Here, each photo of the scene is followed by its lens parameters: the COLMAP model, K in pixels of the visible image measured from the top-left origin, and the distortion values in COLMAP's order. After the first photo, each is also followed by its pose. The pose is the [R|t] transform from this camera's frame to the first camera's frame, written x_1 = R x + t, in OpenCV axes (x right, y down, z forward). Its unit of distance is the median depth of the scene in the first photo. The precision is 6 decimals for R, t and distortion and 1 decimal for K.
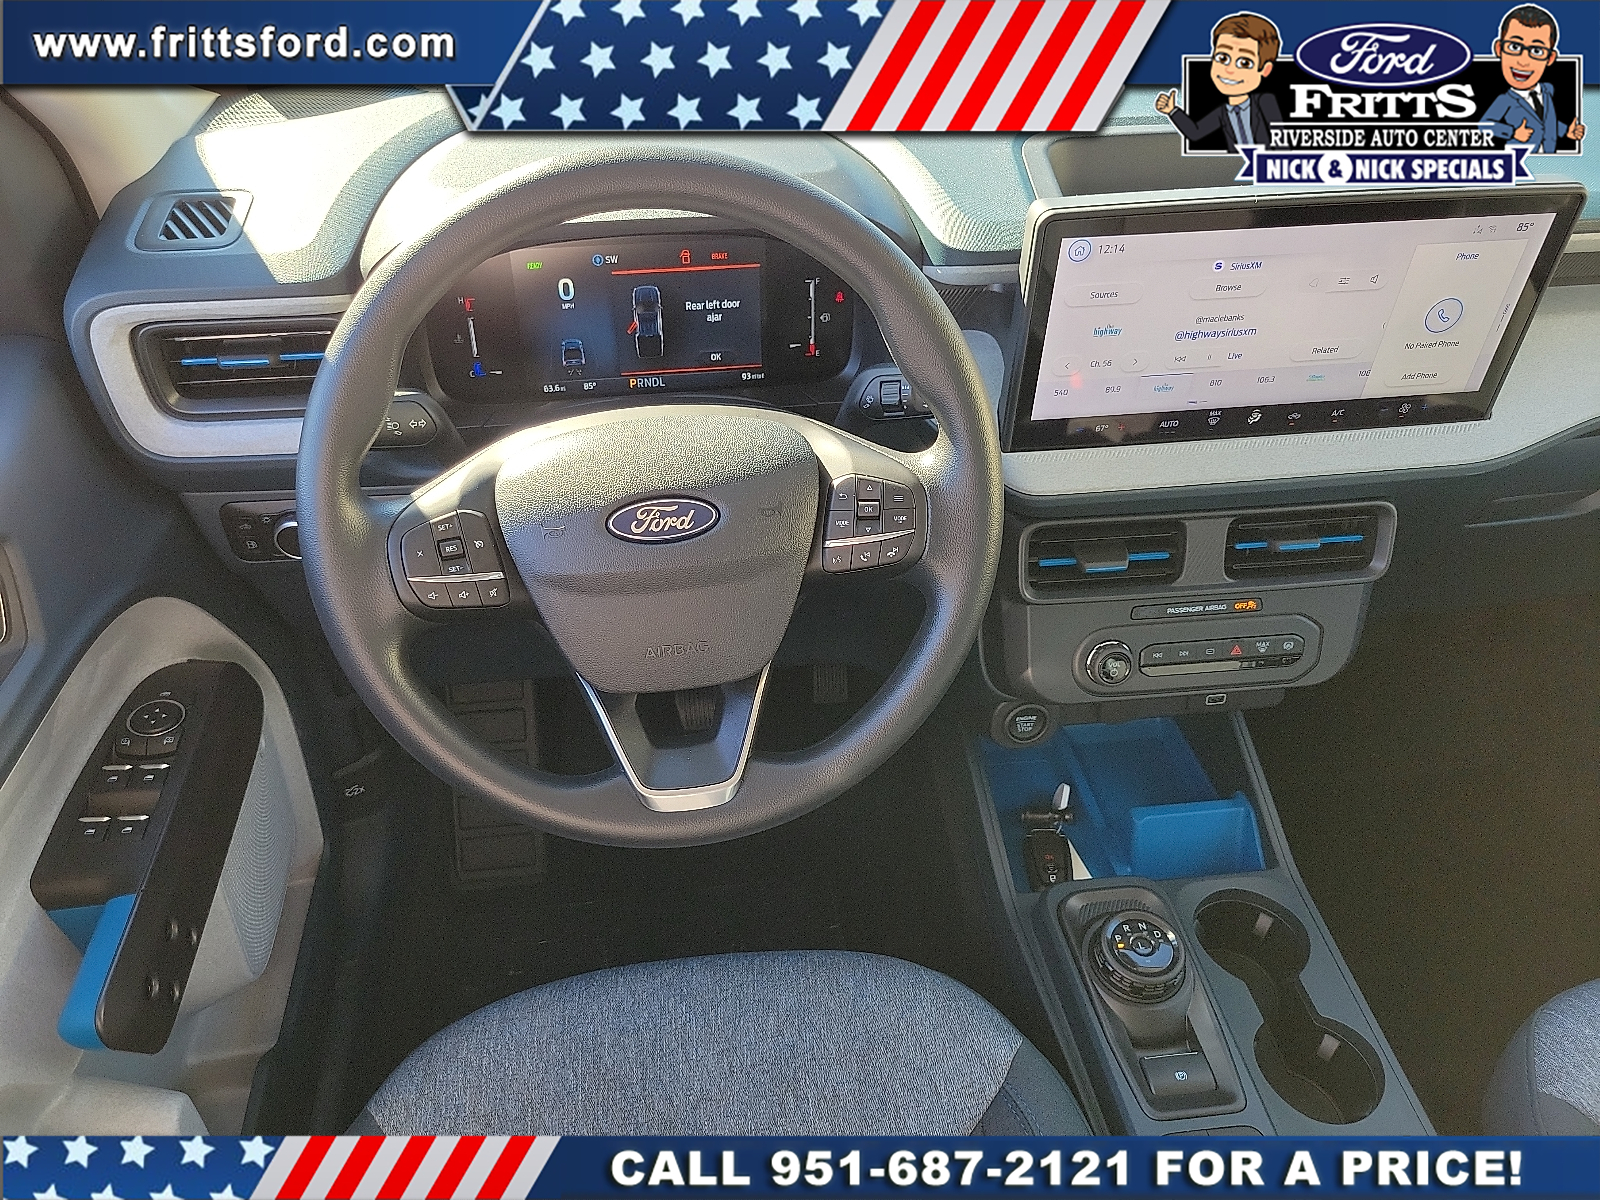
lens RADIAL K [[1246.8, 0, 776.0], [0, 1246.8, 596.5], [0, 0, 1]] dist [0.042356, -0.001280]
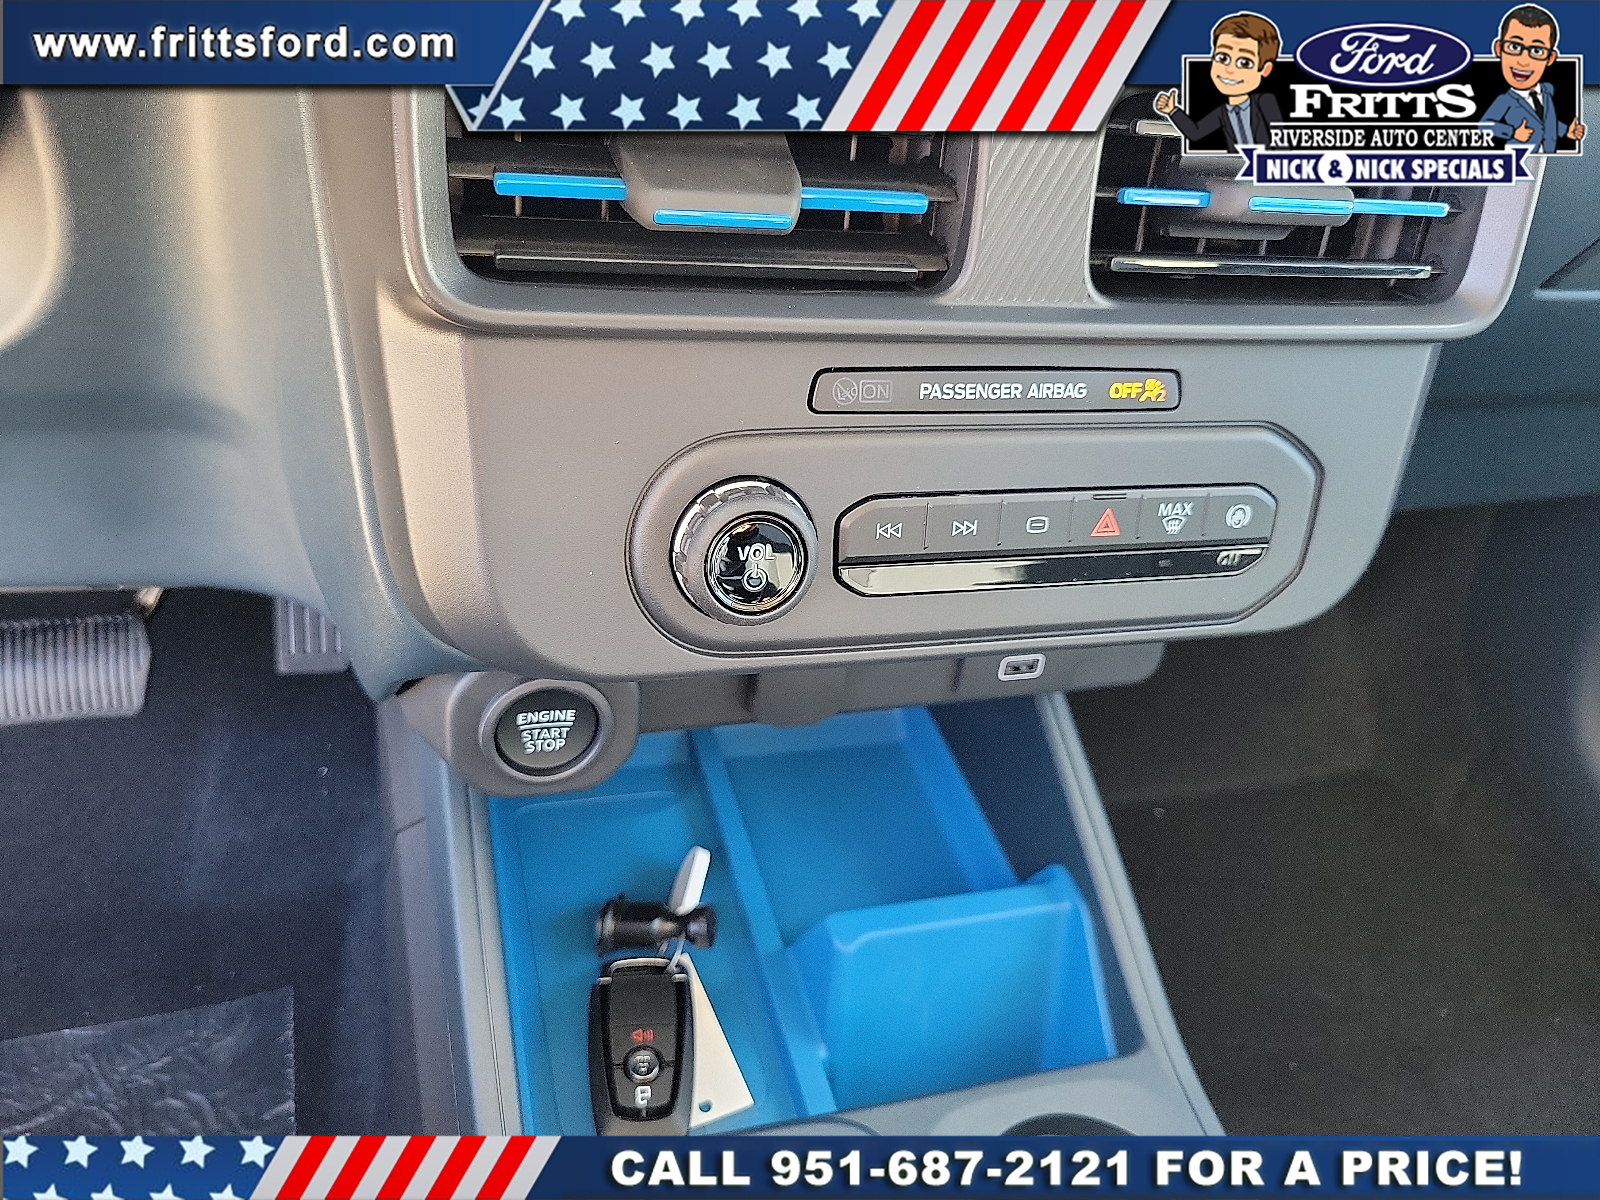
lens RADIAL K [[1246.8, 0, 776.0], [0, 1246.8, 596.5], [0, 0, 1]] dist [0.042356, -0.001280]
pose [[0.981171, 0.014707, 0.192581, 0.188435], [-0.018780, 0.999636, 0.019345, 0.052258], [-0.192227, -0.022598, 0.981090, 0.607405]]
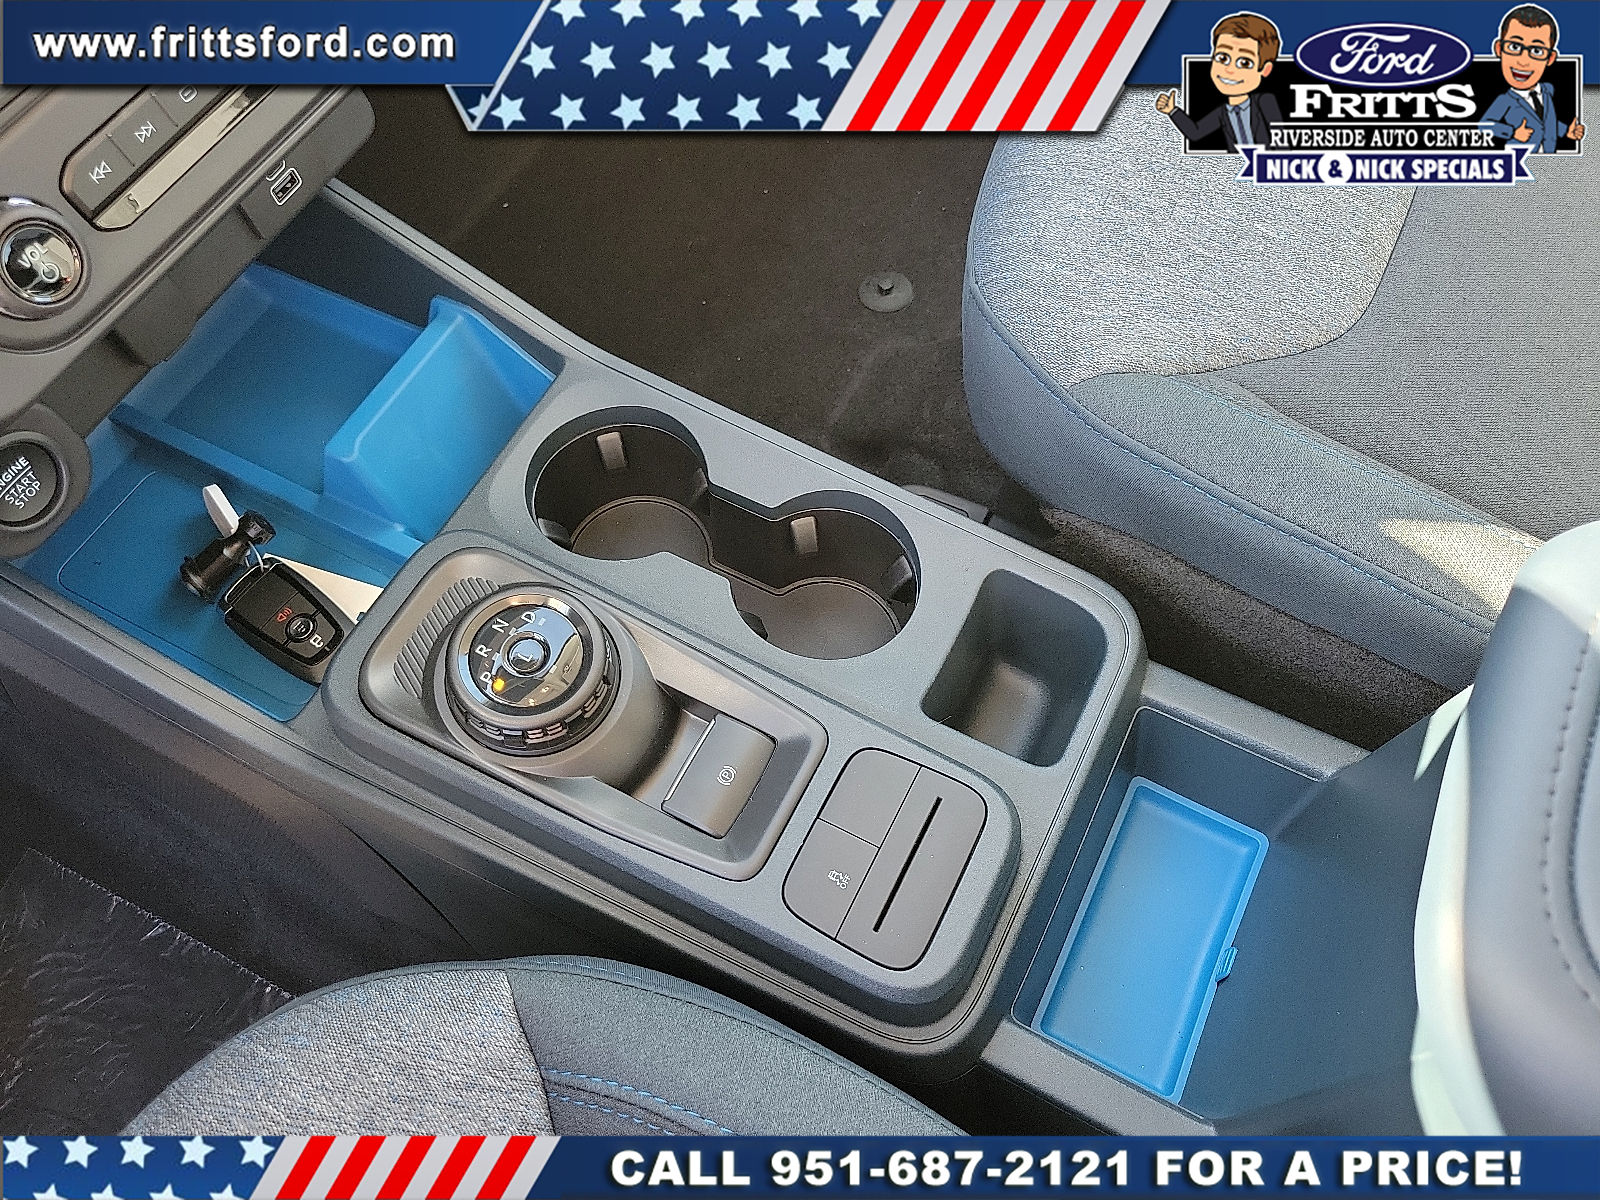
lens RADIAL K [[1246.8, 0, 776.0], [0, 1246.8, 596.5], [0, 0, 1]] dist [0.042356, -0.001280]
pose [[0.579191, -0.730586, 0.361637, 0.158225], [0.545546, 0.677019, 0.493989, 0.051192], [-0.605737, -0.088824, 0.790692, 0.457412]]
